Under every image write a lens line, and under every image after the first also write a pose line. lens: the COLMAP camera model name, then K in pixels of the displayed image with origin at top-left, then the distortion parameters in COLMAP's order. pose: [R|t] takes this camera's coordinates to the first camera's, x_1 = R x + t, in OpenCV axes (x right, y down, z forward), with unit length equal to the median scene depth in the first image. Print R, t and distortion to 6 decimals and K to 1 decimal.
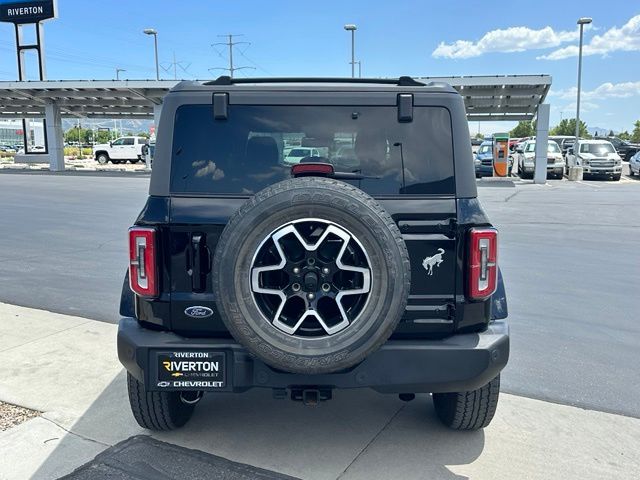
lens RADIAL K [[632.7, 0, 316.2], [0, 632.7, 240.5], [0, 0, 1]] dist [0.166695, -0.320622]
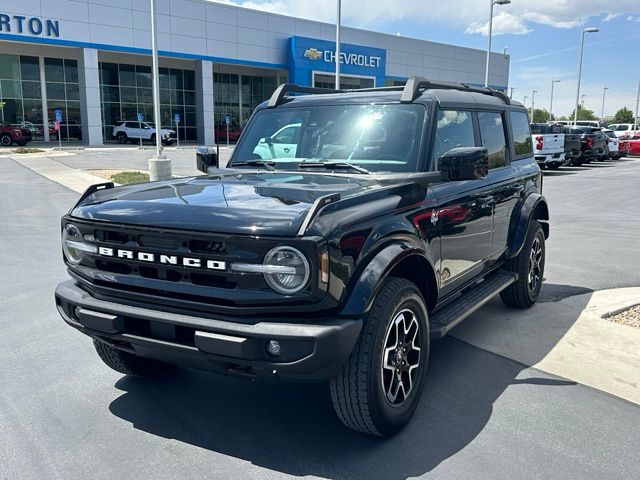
lens RADIAL K [[632.7, 0, 316.4], [0, 632.7, 249.9], [0, 0, 1]] dist [0.157329, -0.274152]
pose [[-0.863156, -0.086873, 0.497407, -0.741849], [0.075196, 0.951989, 0.296755, -0.470398], [-0.499306, 0.293549, -0.815183, 3.250559]]
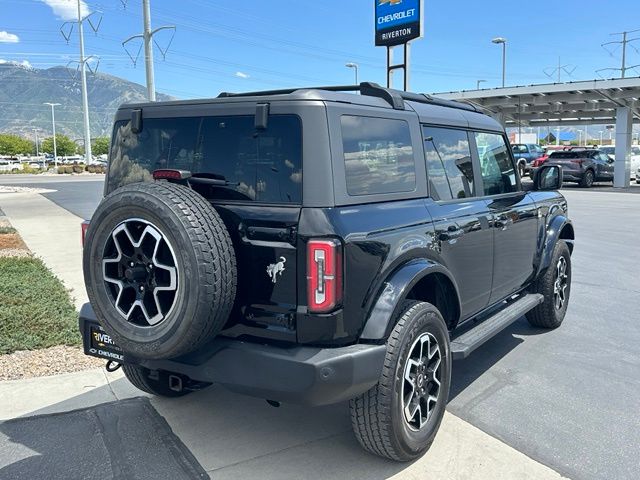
lens RADIAL K [[632.7, 0, 316.2], [0, 632.7, 240.5], [0, 0, 1]] dist [0.166695, -0.320622]
pose [[0.842383, 0.062869, -0.535199, 0.760579], [-0.069986, 0.997523, 0.007021, -0.023119], [0.534314, 0.031542, 0.844697, 0.188124]]
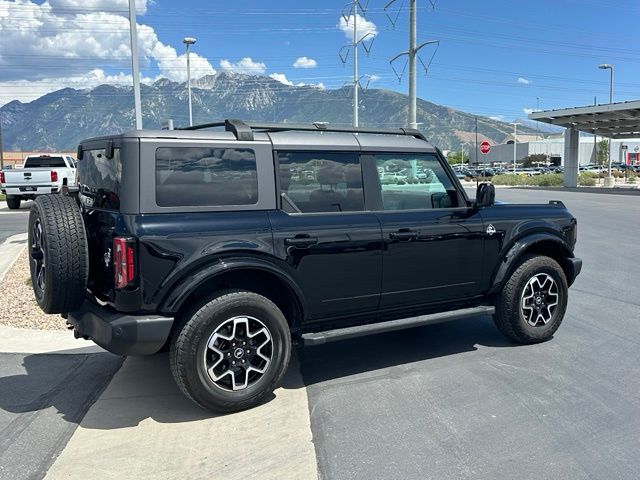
lens RADIAL K [[632.7, 0, 316.2], [0, 632.7, 240.5], [0, 0, 1]] dist [0.166695, -0.320622]
pose [[0.542443, 0.086412, -0.835637, 1.616514], [-0.111199, 0.993329, 0.030535, -0.098211], [0.832701, 0.076359, 0.548433, 0.593141]]
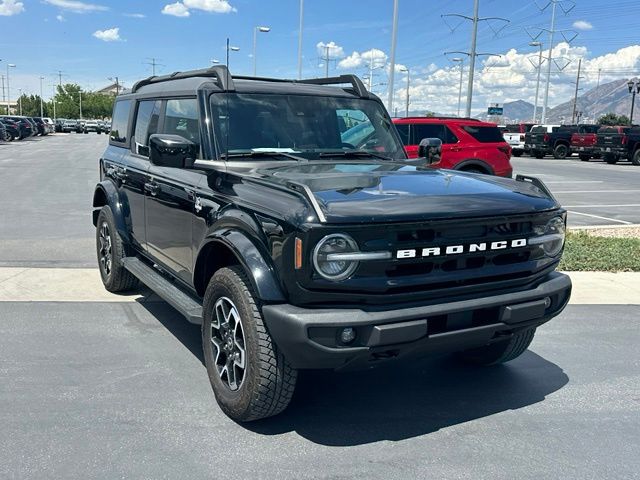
lens RADIAL K [[632.7, 0, 316.4], [0, 632.7, 249.9], [0, 0, 1]] dist [0.157329, -0.274152]
pose [[-0.866546, 0.073641, -0.493635, 0.755893], [-0.093261, 0.947743, 0.305100, -0.463227], [0.490307, 0.310420, -0.814394, 3.270839]]
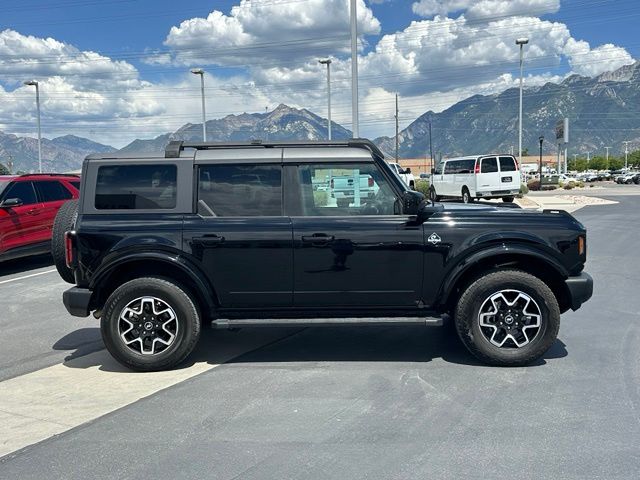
lens RADIAL K [[632.7, 0, 316.2], [0, 632.7, 240.5], [0, 0, 1]] dist [0.166695, -0.320622]
pose [[-0.035171, 0.095291, -0.994828, 2.131083], [-0.118037, 0.988080, 0.098818, -0.263685], [0.992386, 0.120902, -0.023504, 1.766780]]
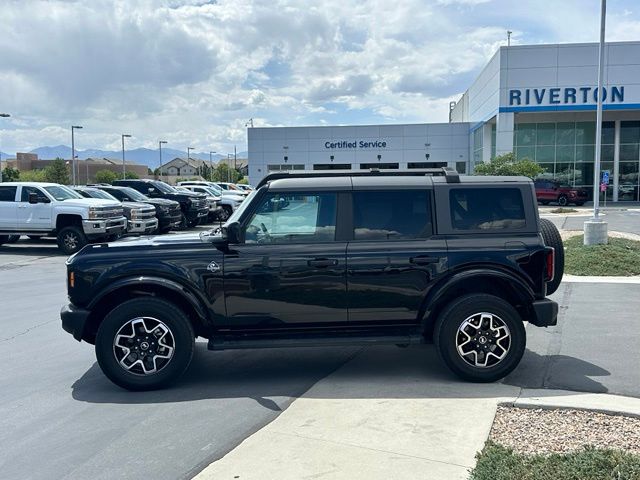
lens RADIAL K [[632.7, 0, 316.2], [0, 632.7, 240.5], [0, 0, 1]] dist [0.166695, -0.320622]
pose [[-0.107337, -0.069141, 0.991816, -2.234595], [0.149272, 0.985151, 0.084831, -0.326855], [-0.982953, 0.157156, -0.095422, 1.926462]]
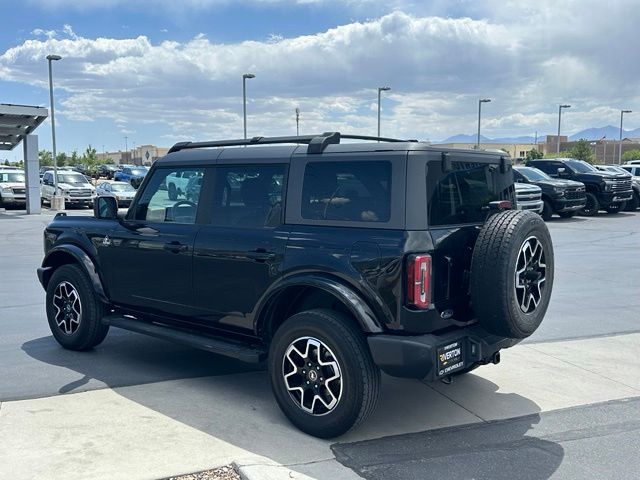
lens RADIAL K [[632.7, 0, 316.2], [0, 632.7, 240.5], [0, 0, 1]] dist [0.166695, -0.320622]
pose [[0.637405, -0.071645, 0.767191, -1.385338], [0.105171, 0.994439, 0.005488, -0.078364], [-0.763318, 0.077188, 0.641395, 0.337267]]
